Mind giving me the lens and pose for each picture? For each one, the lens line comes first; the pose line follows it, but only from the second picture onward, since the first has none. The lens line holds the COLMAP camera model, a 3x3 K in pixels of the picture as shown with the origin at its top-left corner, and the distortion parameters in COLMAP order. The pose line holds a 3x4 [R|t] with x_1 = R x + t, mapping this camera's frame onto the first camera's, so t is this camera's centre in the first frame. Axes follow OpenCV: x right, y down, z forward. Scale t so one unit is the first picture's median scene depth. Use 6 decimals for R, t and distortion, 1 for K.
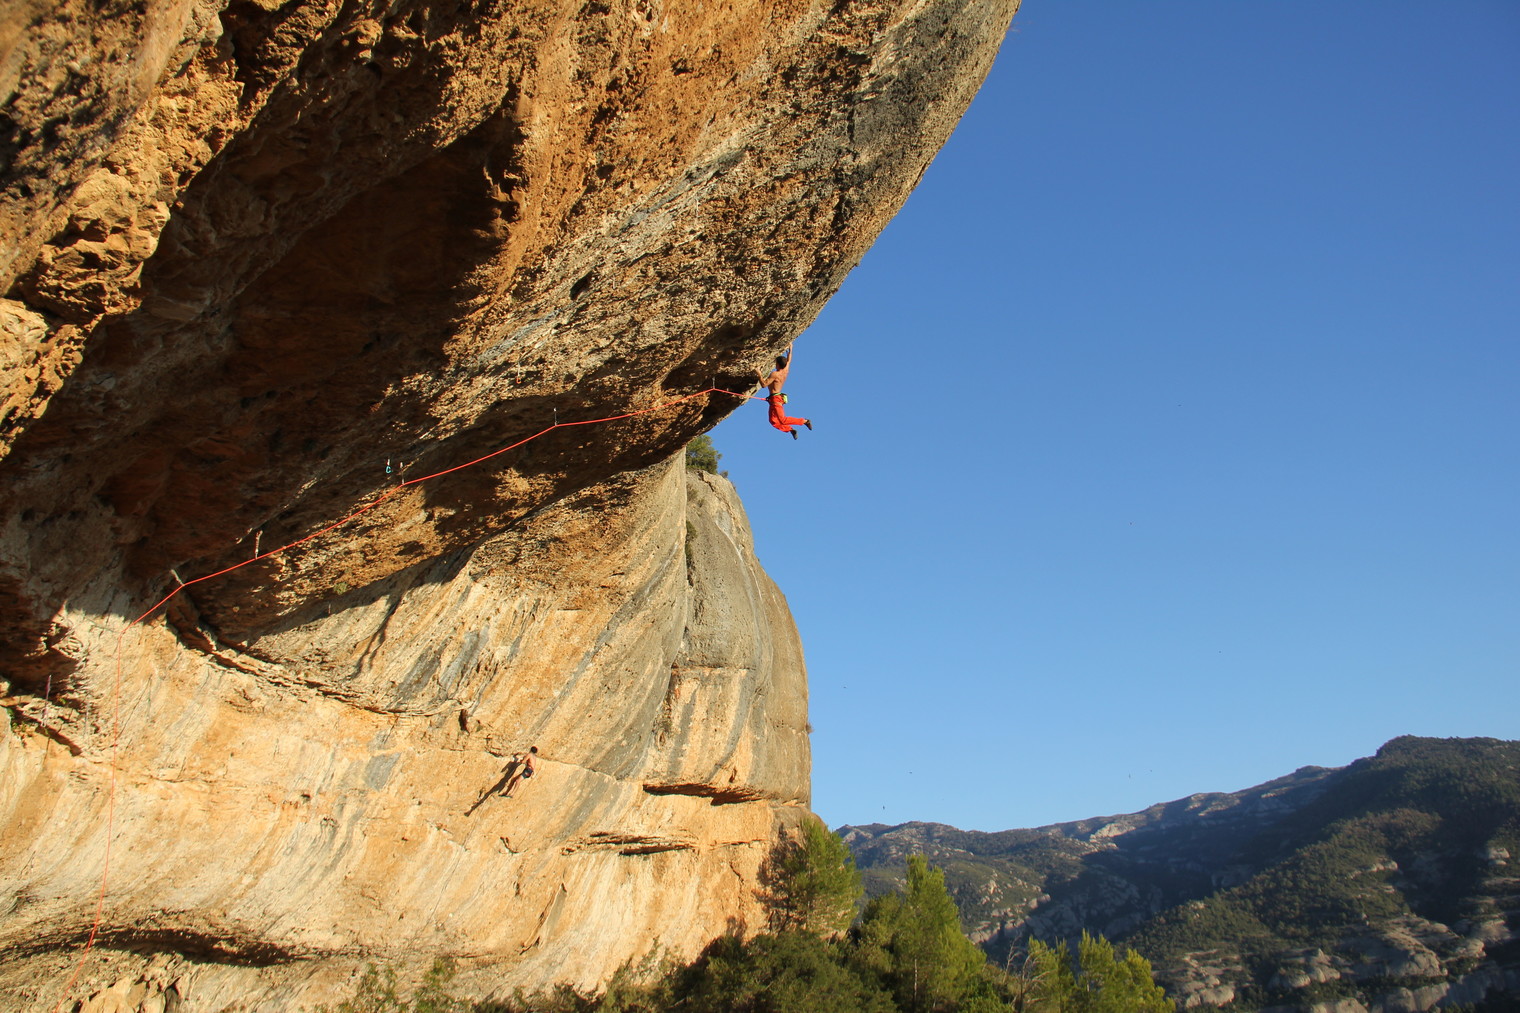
lens RADIAL K [[1205.8, 0, 760.0], [0, 1205.8, 506.5], [0, 0, 1]] dist [-0.010306, -0.004776]
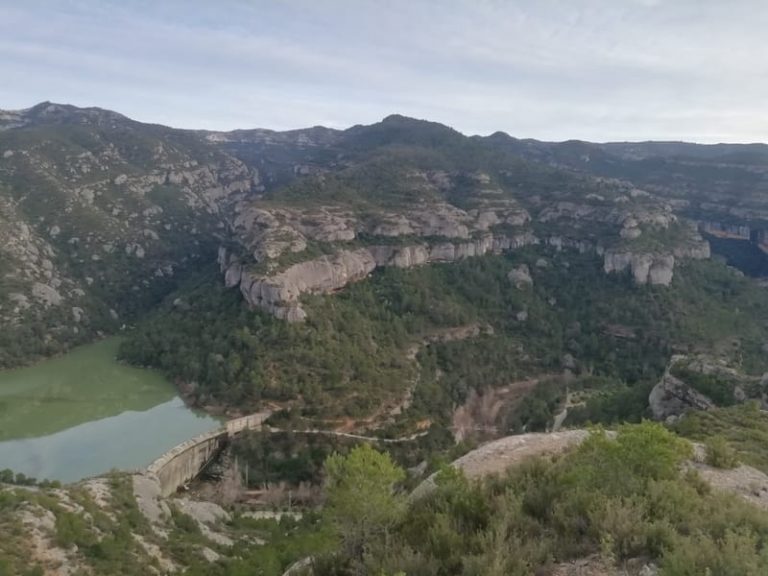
lens RADIAL K [[586.1, 0, 384.0], [0, 586.1, 288.0], [0, 0, 1]] dist [0.053053, -0.075193]
pose [[0.818371, 0.046174, 0.572832, -0.002368], [-0.314792, 0.869947, 0.379601, 0.156810], [-0.480806, -0.490978, 0.726475, 0.377462]]
